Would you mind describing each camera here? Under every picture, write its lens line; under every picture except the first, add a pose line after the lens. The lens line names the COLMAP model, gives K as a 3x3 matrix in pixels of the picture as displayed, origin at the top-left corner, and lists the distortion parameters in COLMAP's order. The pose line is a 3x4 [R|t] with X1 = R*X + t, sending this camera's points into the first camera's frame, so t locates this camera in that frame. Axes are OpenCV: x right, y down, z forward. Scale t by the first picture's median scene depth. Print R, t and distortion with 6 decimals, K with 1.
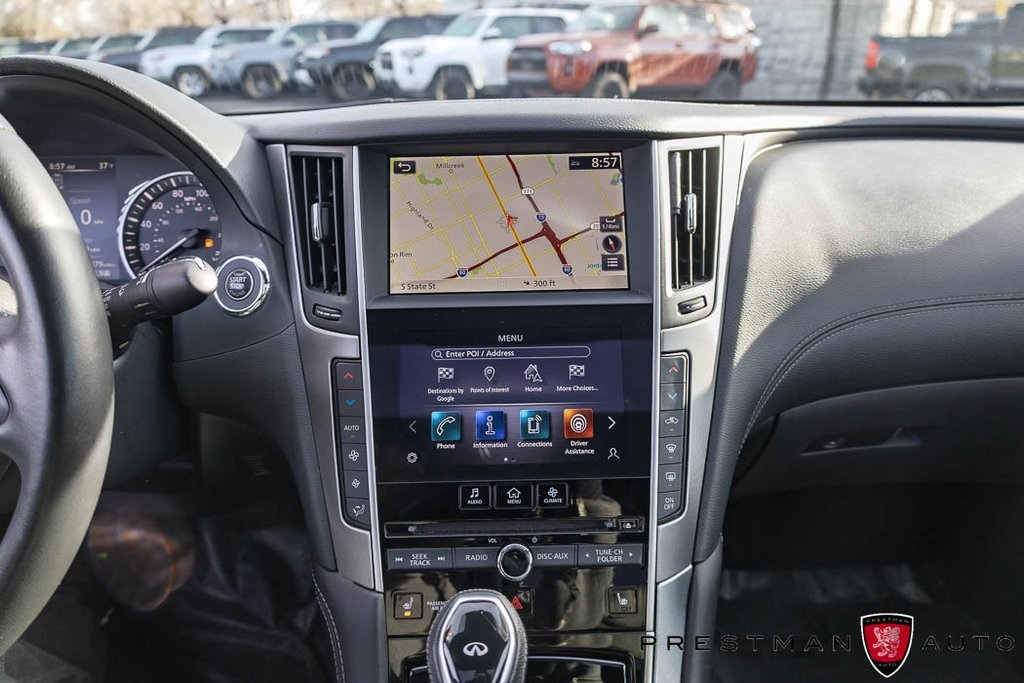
lens RADIAL K [[665.1, 0, 514.3], [0, 665.1, 342.3], [0, 0, 1]] dist [-0.007691, -0.003804]
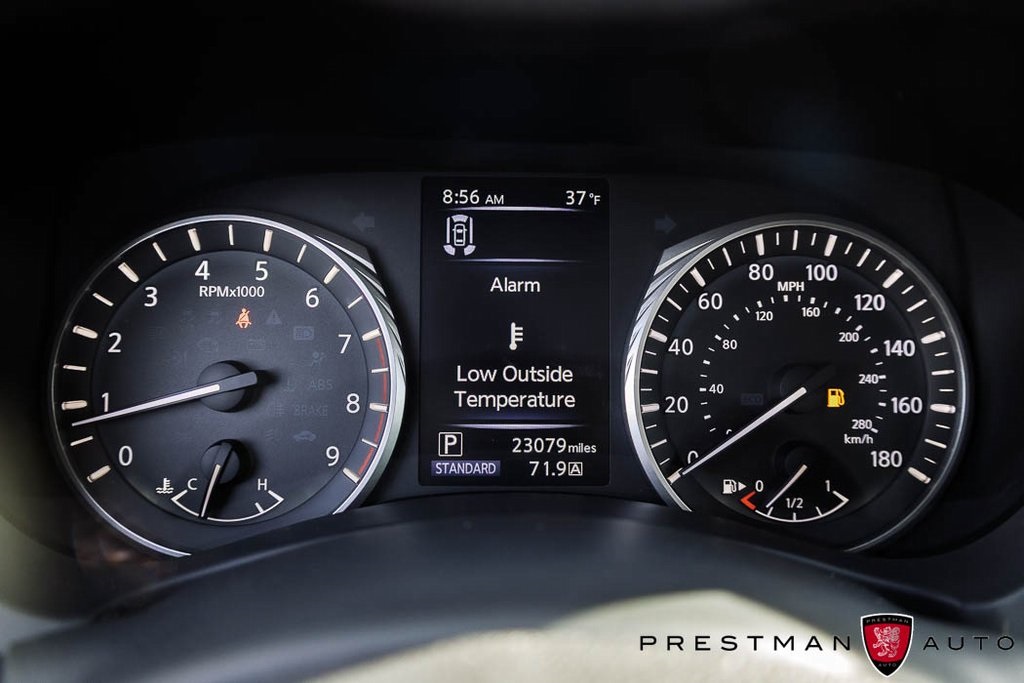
lens RADIAL K [[886.8, 0, 504.6], [0, 886.8, 340.2], [0, 0, 1]] dist [0.003741, 0.018541]
pose [[0.999565, 0.022371, 0.019195, -0.788208], [-0.020999, 0.997402, -0.068905, -0.168771], [-0.020687, 0.068472, 0.997439, 0.558435]]
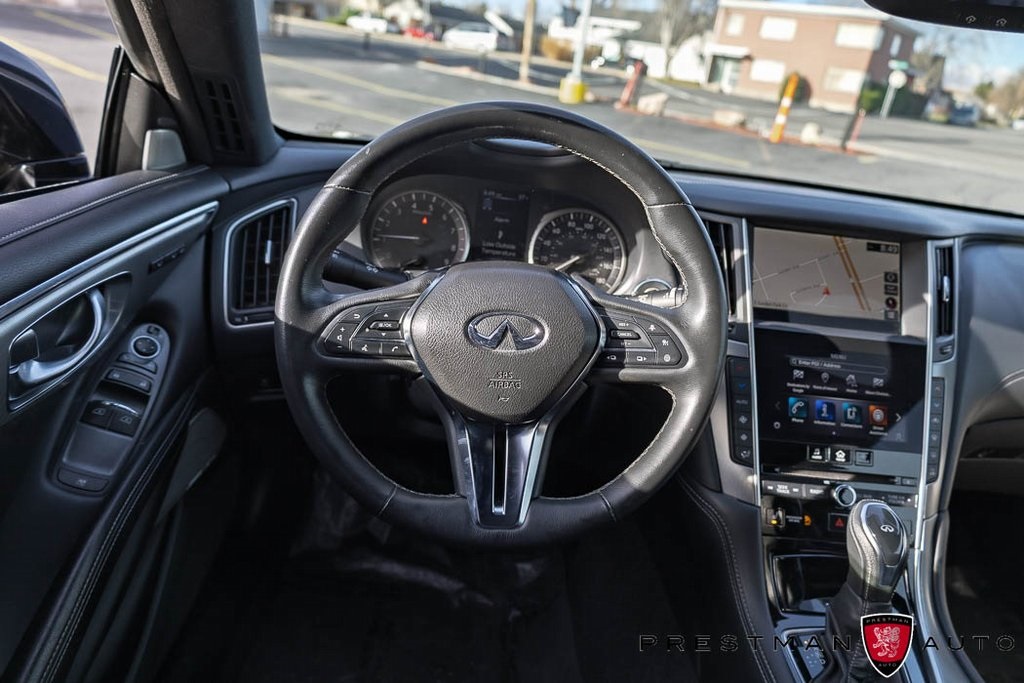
lens RADIAL K [[701.2, 0, 516.2], [0, 701.2, 340.7], [0, 0, 1]] dist [0.022392, 0.007040]
pose [[0.988675, 0.121184, 0.088518, -0.852117], [-0.119790, 0.992579, -0.020918, 0.077084], [-0.090396, 0.010078, 0.995855, -0.548102]]
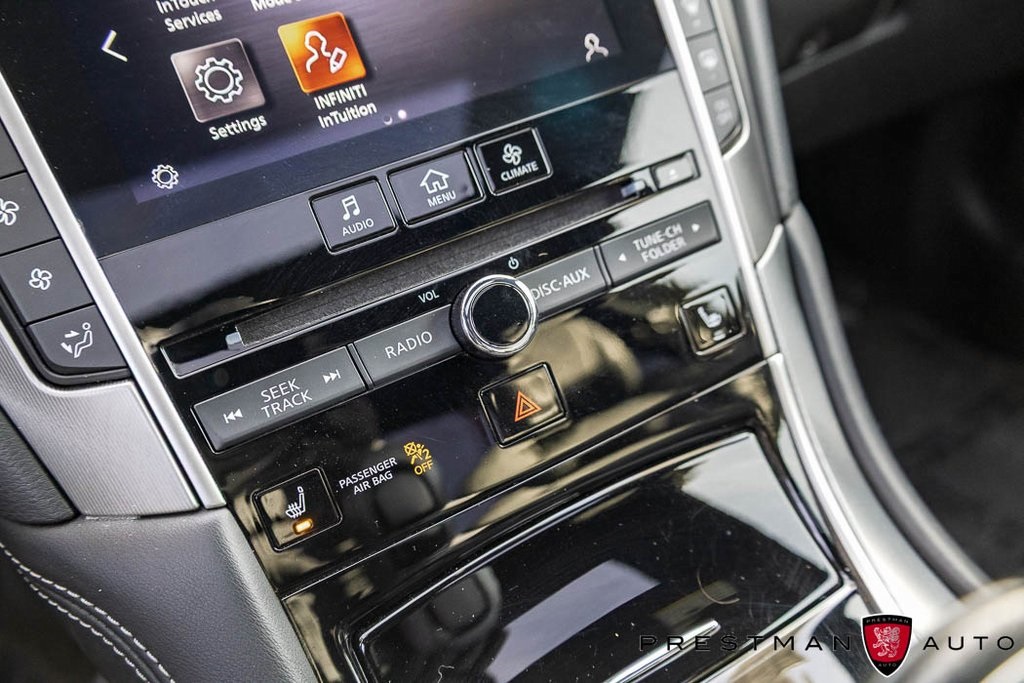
lens RADIAL K [[886.8, 0, 516.7], [0, 886.8, 340.1], [0, 0, 1]] dist [0.003741, 0.018541]
pose [[0.874723, -0.349091, 0.336147, -0.166334], [0.304413, 0.935498, 0.179378, 0.212860], [-0.377084, -0.054579, 0.924570, 0.394367]]
